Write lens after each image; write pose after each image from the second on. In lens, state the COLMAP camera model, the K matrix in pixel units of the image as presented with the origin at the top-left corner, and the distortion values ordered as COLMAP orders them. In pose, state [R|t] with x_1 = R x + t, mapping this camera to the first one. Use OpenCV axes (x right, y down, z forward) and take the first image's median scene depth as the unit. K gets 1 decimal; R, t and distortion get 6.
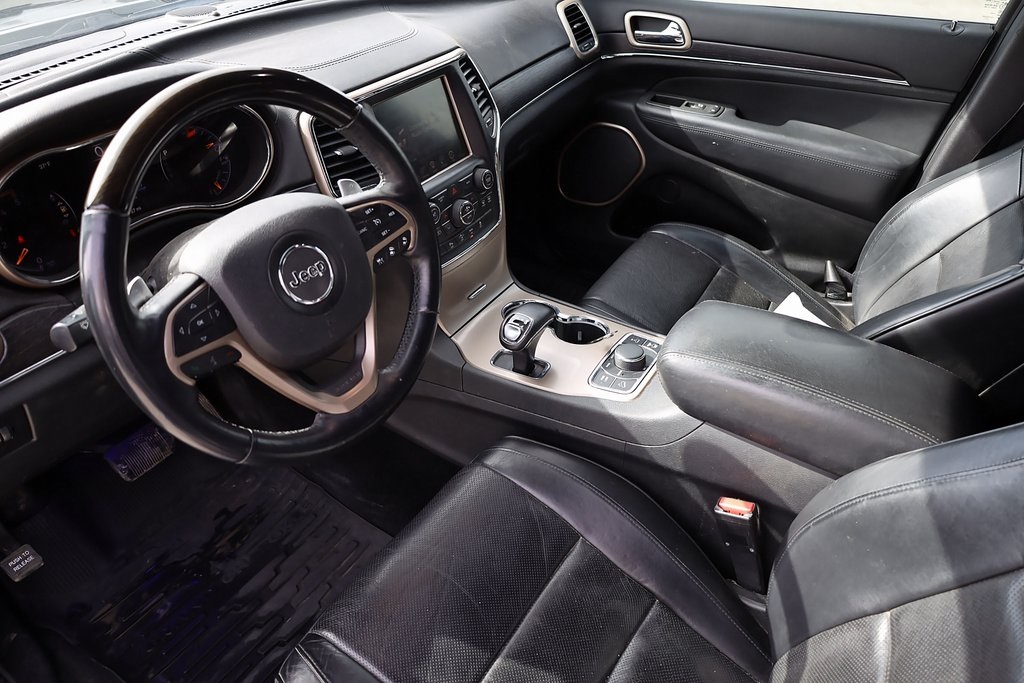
lens RADIAL K [[694.7, 0, 521.8], [0, 694.7, 340.5], [0, 0, 1]] dist [-0.021908, 0.004056]
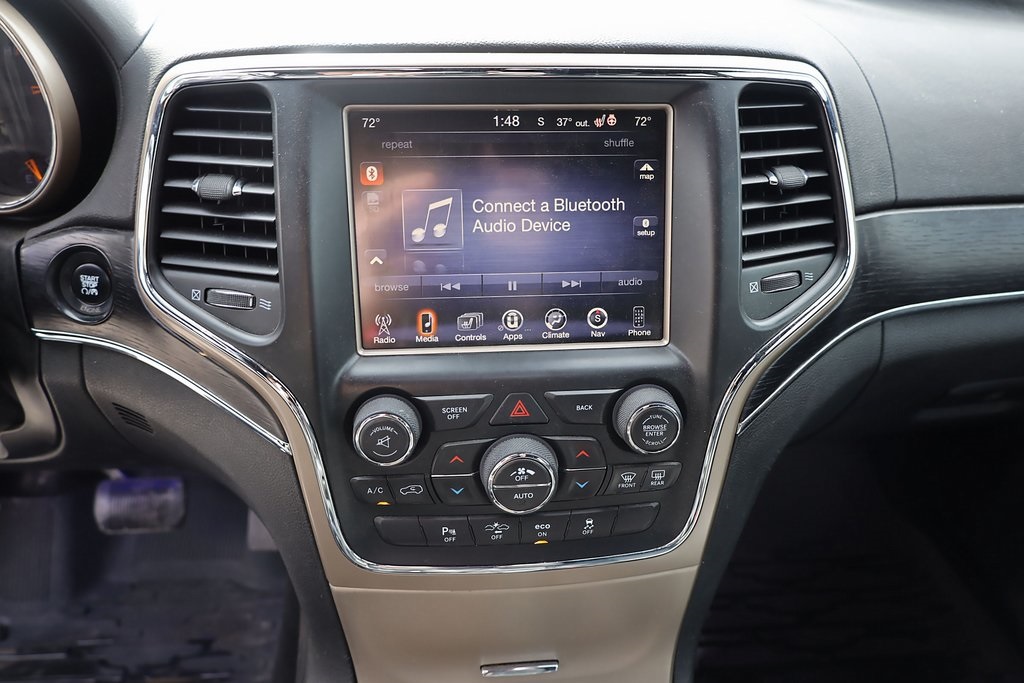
lens RADIAL K [[694.7, 0, 512.9], [0, 694.7, 343.4], [0, 0, 1]] dist [-0.021908, 0.004056]
pose [[0.599469, 0.418065, -0.682538, 0.118419], [-0.497983, 0.862413, 0.090865, -0.262641], [0.626618, 0.285422, 0.725179, 0.706624]]
